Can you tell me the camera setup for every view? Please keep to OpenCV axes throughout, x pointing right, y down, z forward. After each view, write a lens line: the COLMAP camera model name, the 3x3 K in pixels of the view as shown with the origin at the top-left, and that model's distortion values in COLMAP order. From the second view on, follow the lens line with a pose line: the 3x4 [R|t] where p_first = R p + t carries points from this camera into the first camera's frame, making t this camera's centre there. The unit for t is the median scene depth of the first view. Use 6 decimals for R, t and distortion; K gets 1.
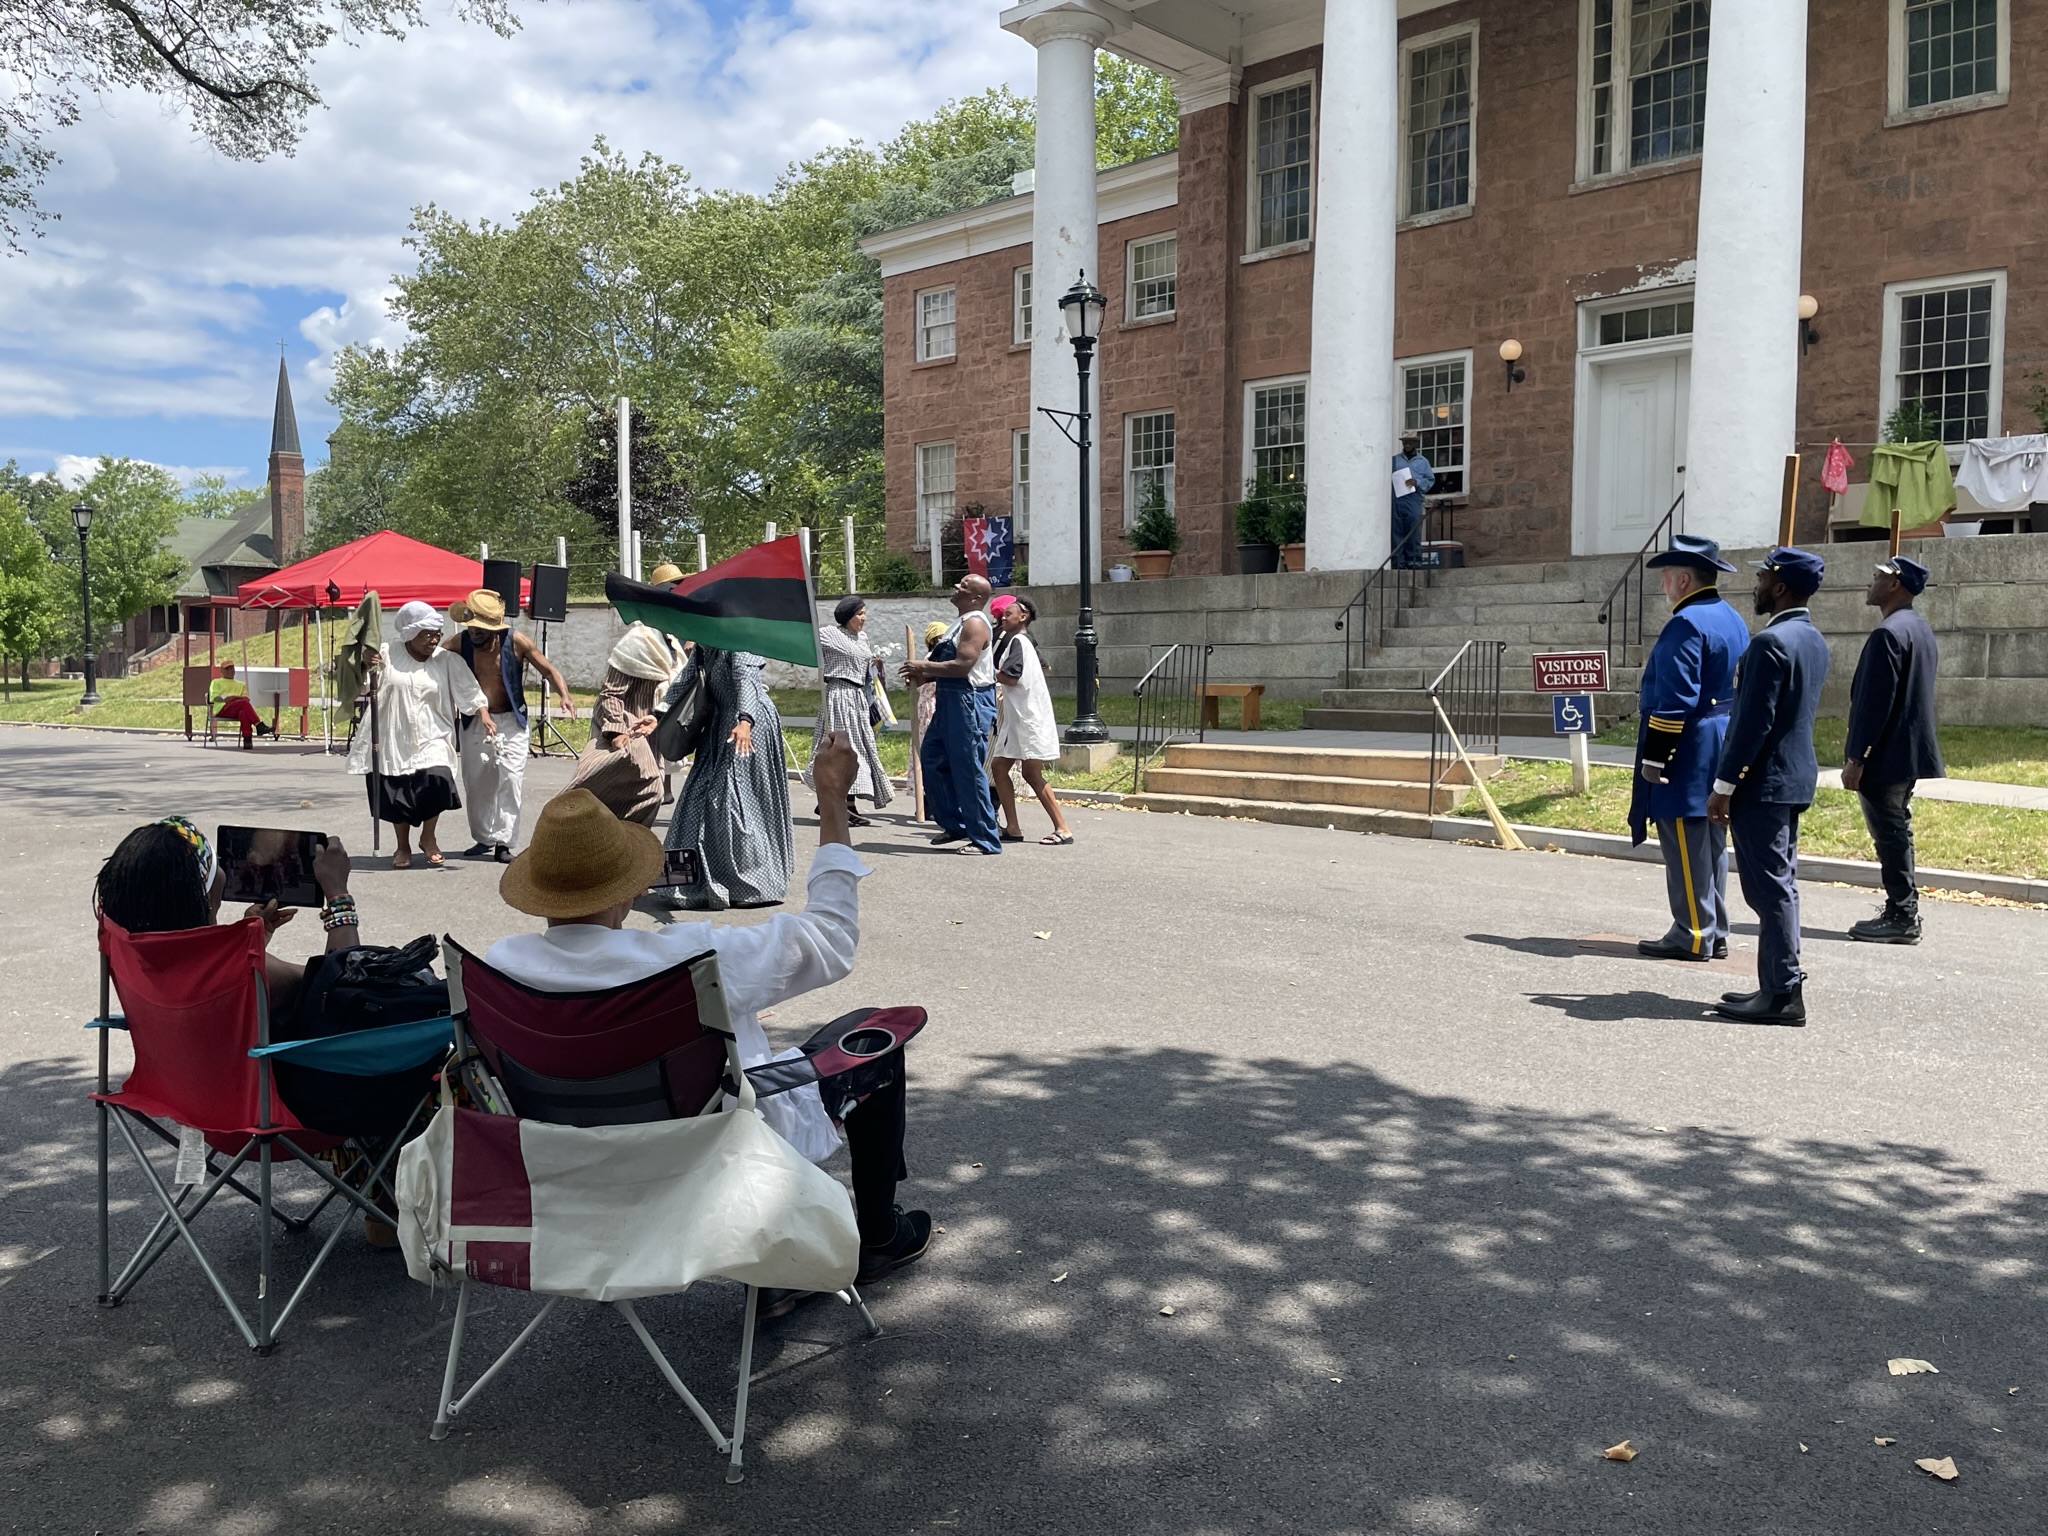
lens RADIAL K [[1640.2, 0, 1019.4], [0, 1640.2, 738.9], [0, 0, 1]] dist [0.098657, -0.122457]
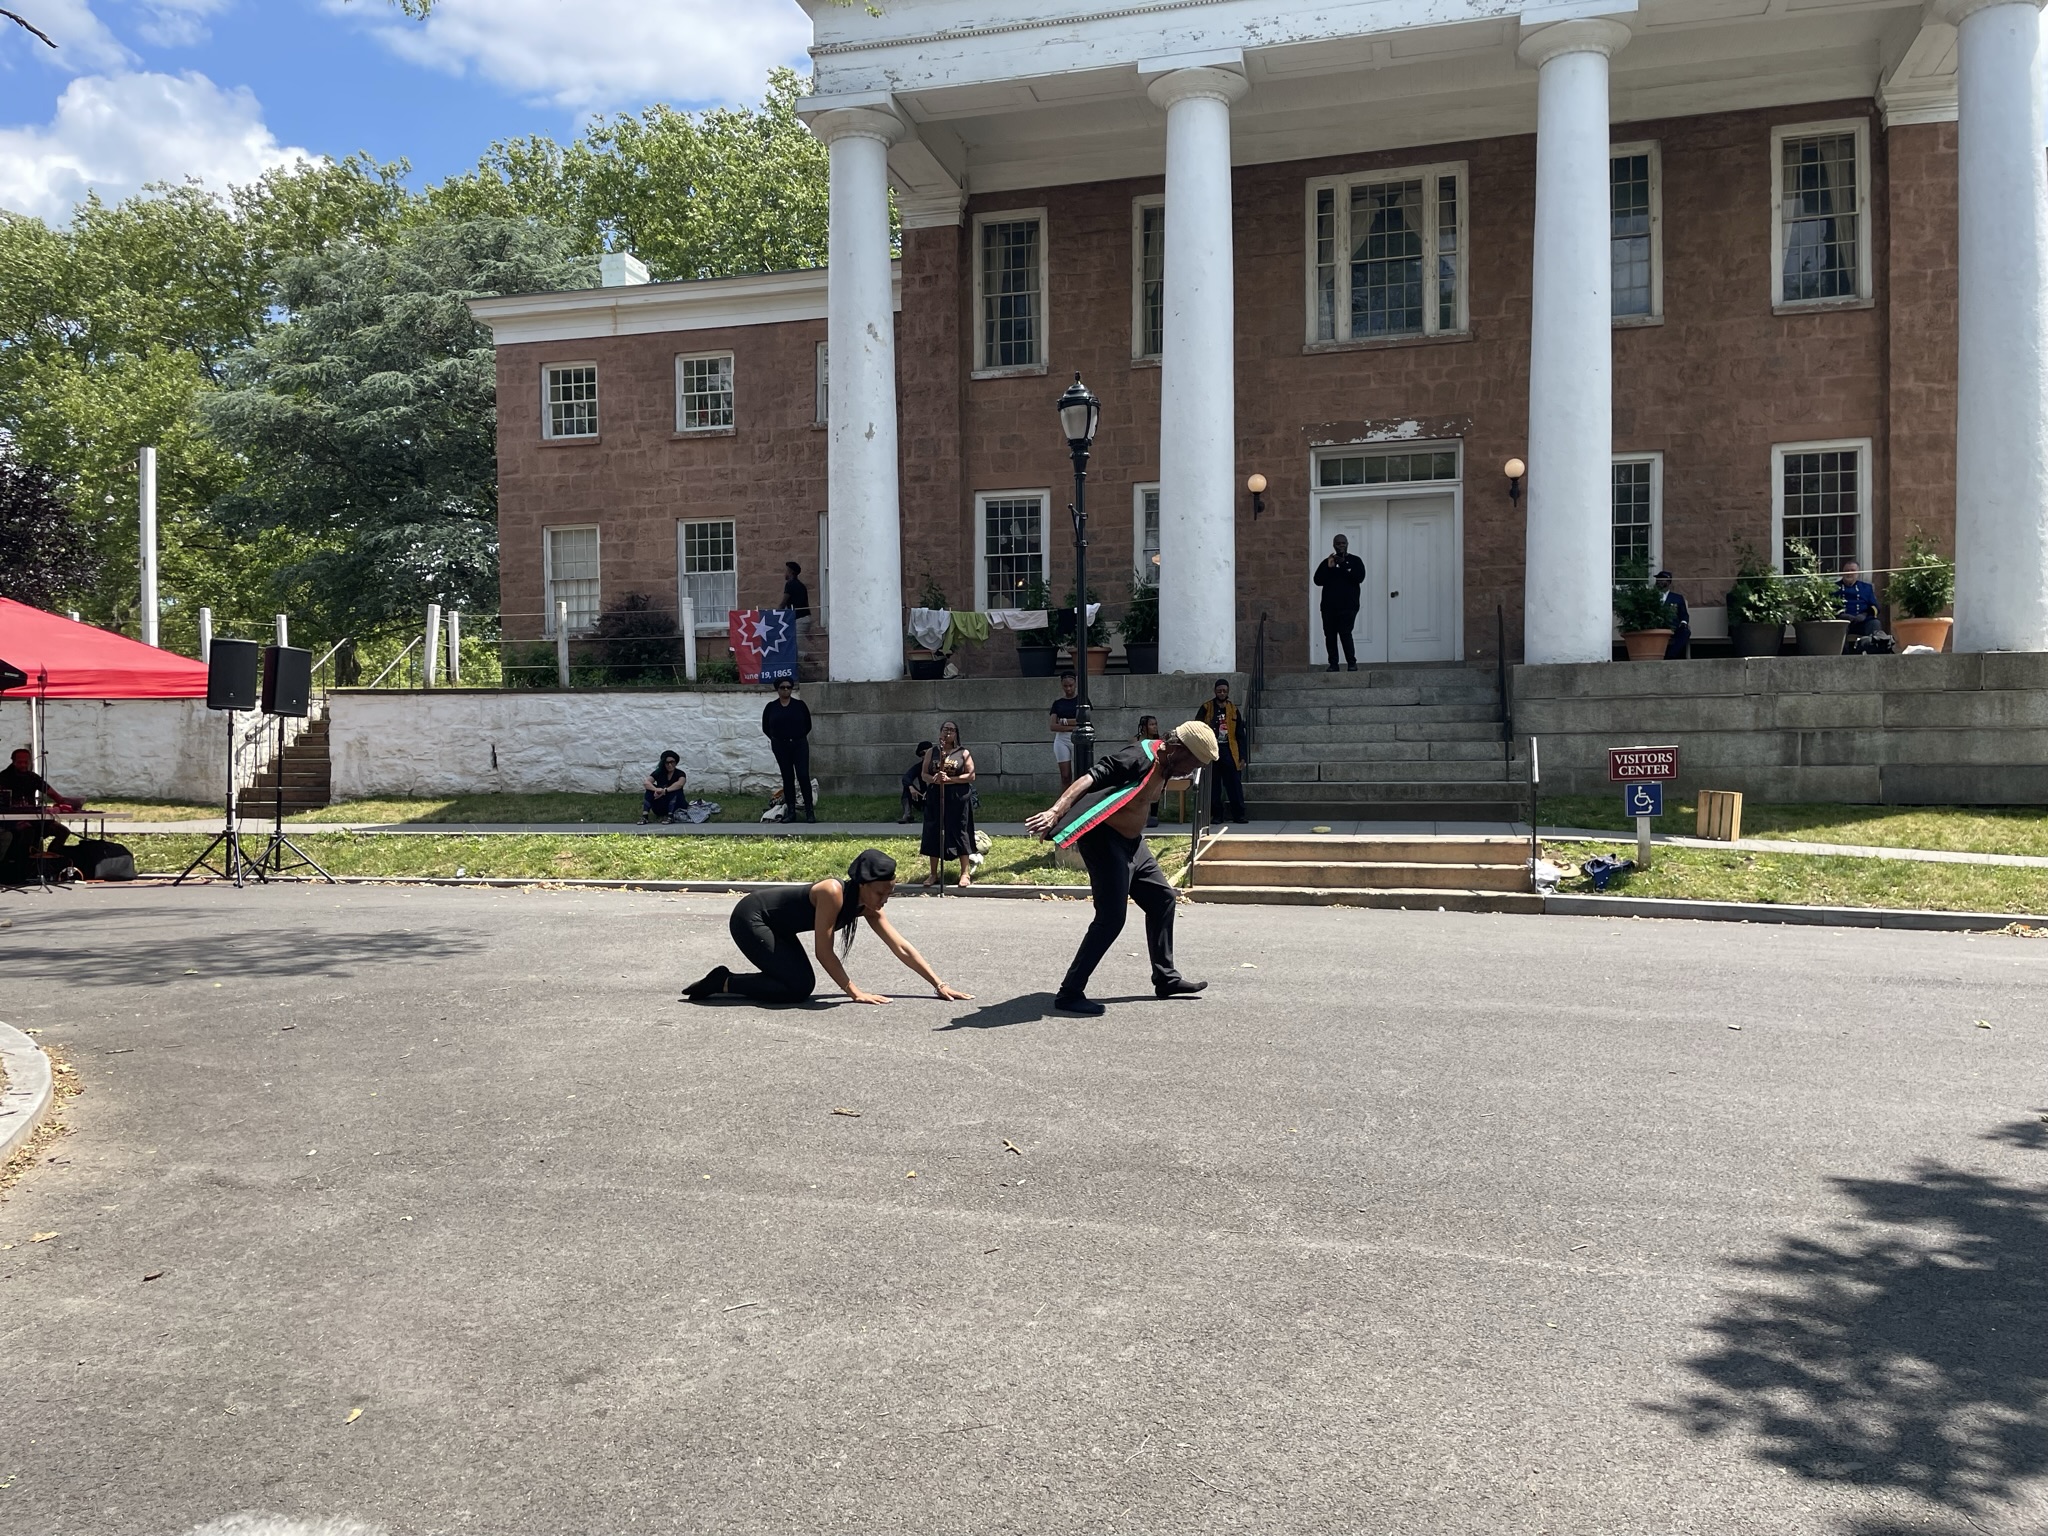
lens RADIAL K [[1551.6, 0, 1018.6], [0, 1551.6, 773.2], [0, 0, 1]] dist [0.095197, -0.123380]
pose [[0.877530, -0.012278, 0.479365, -0.368802], [0.030062, 0.999114, -0.029442, -0.009242], [-0.478579, 0.040246, 0.877121, 0.151123]]
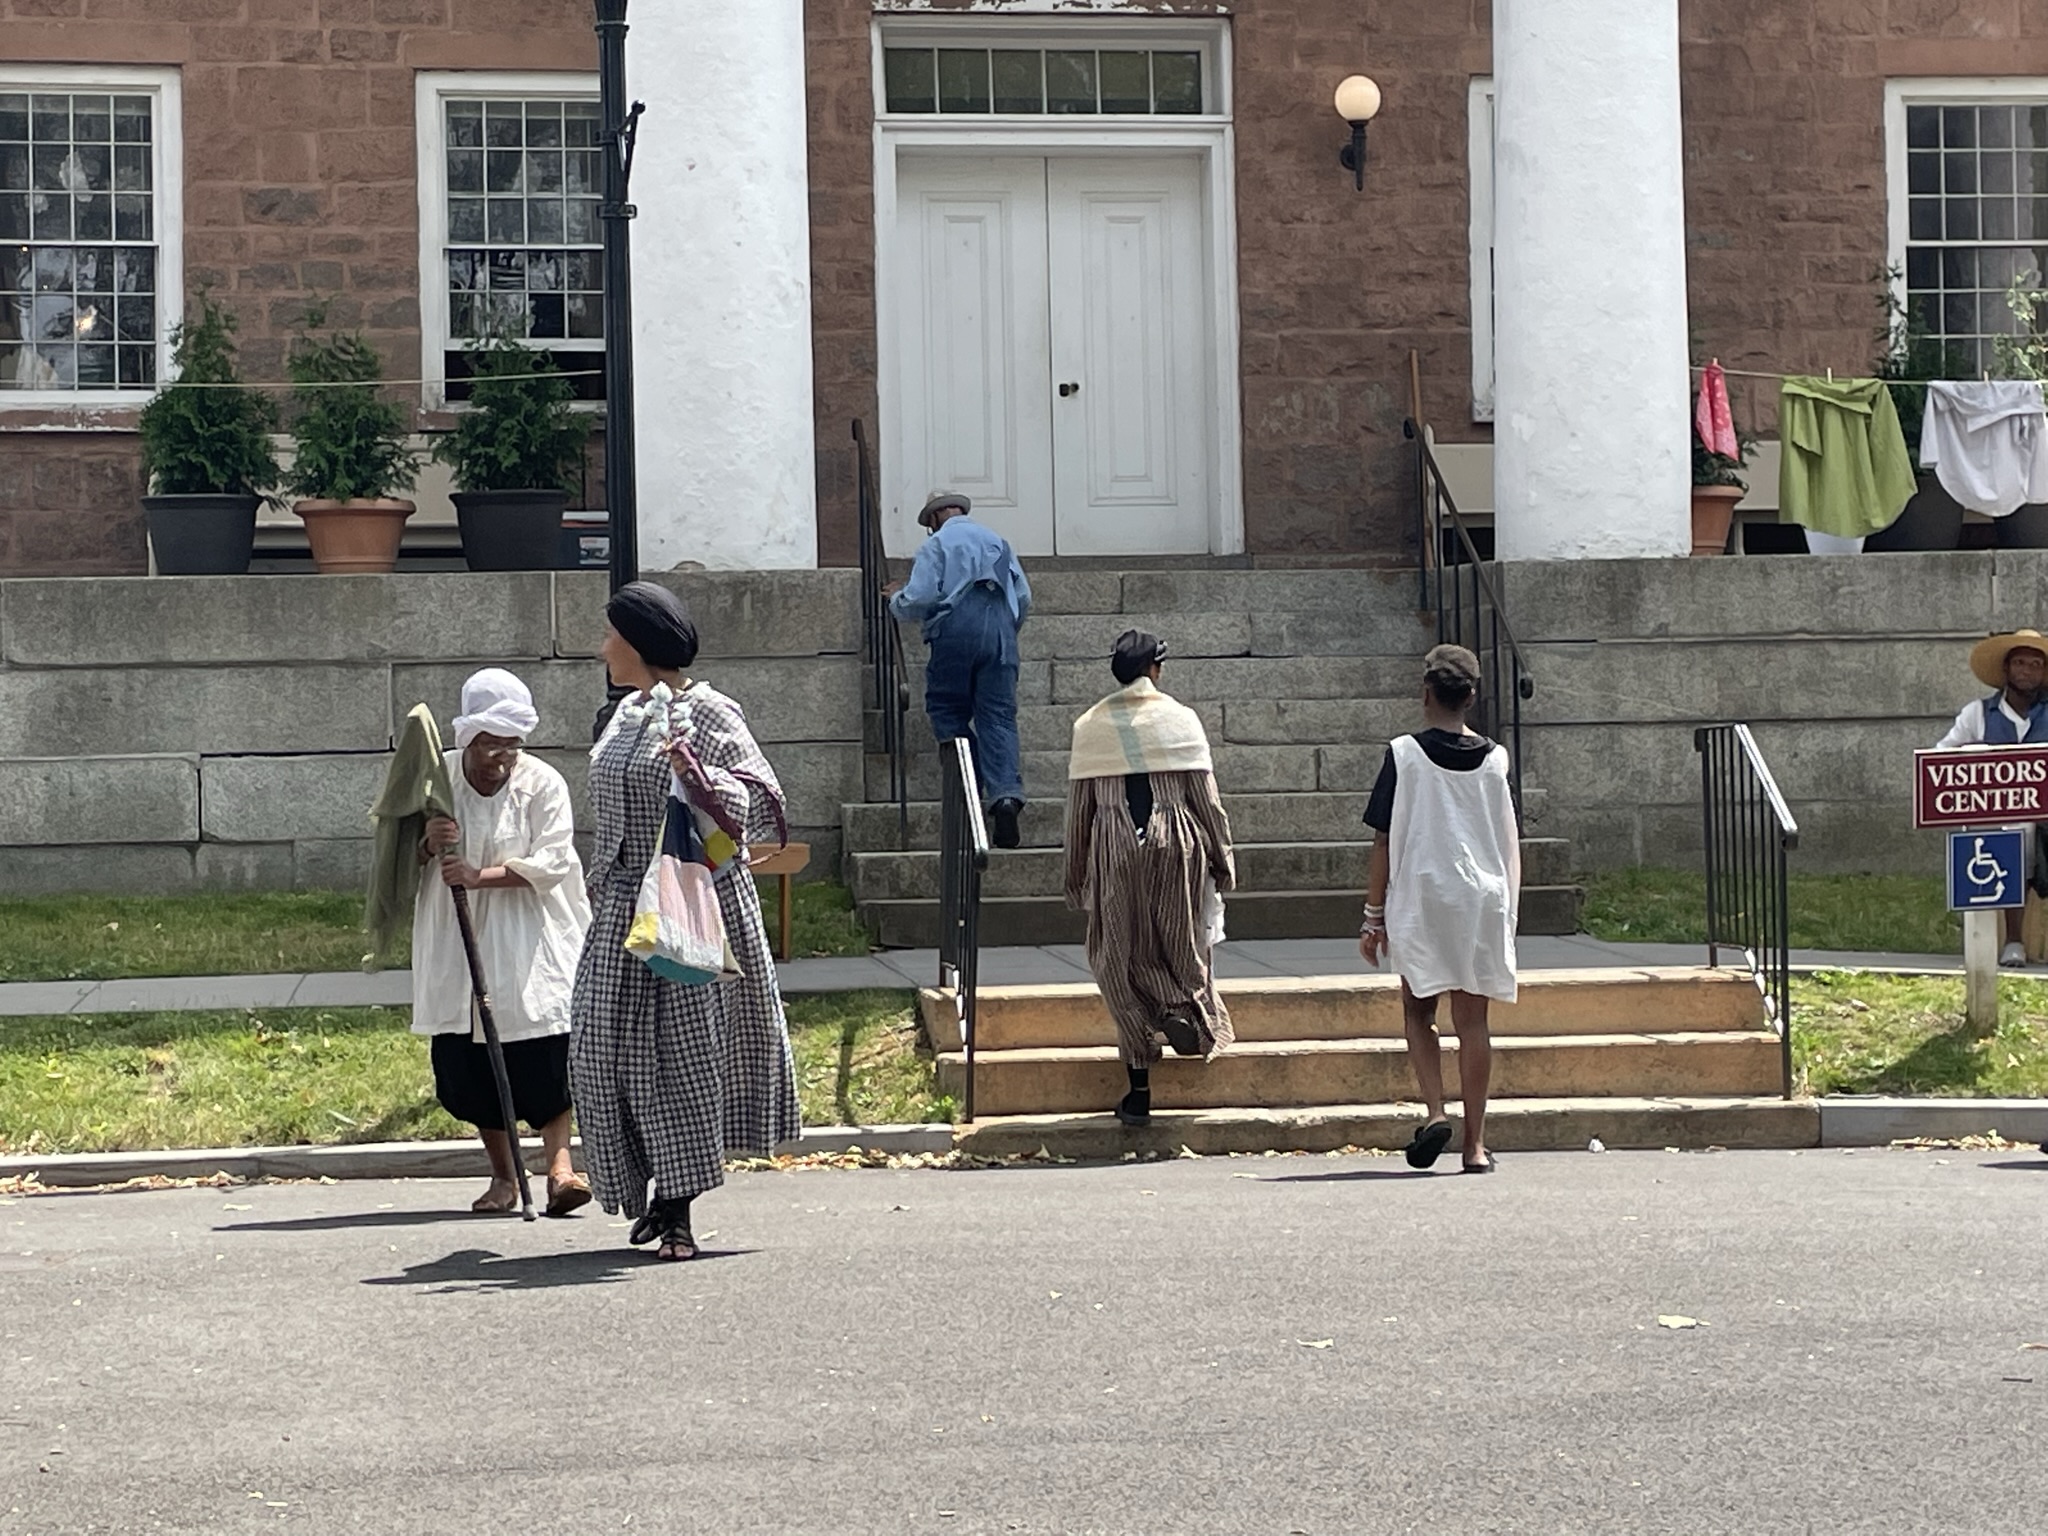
lens RADIAL K [[3903.7, 0, 1036.2], [0, 3903.7, 699.9], [0, 0, 1]] dist [0.131159, 0.000000]
pose [[0.617214, 0.007334, 0.786761, -0.492016], [0.055273, 0.997082, -0.052656, -0.012450], [-0.784851, 0.075987, 0.615008, 0.310093]]
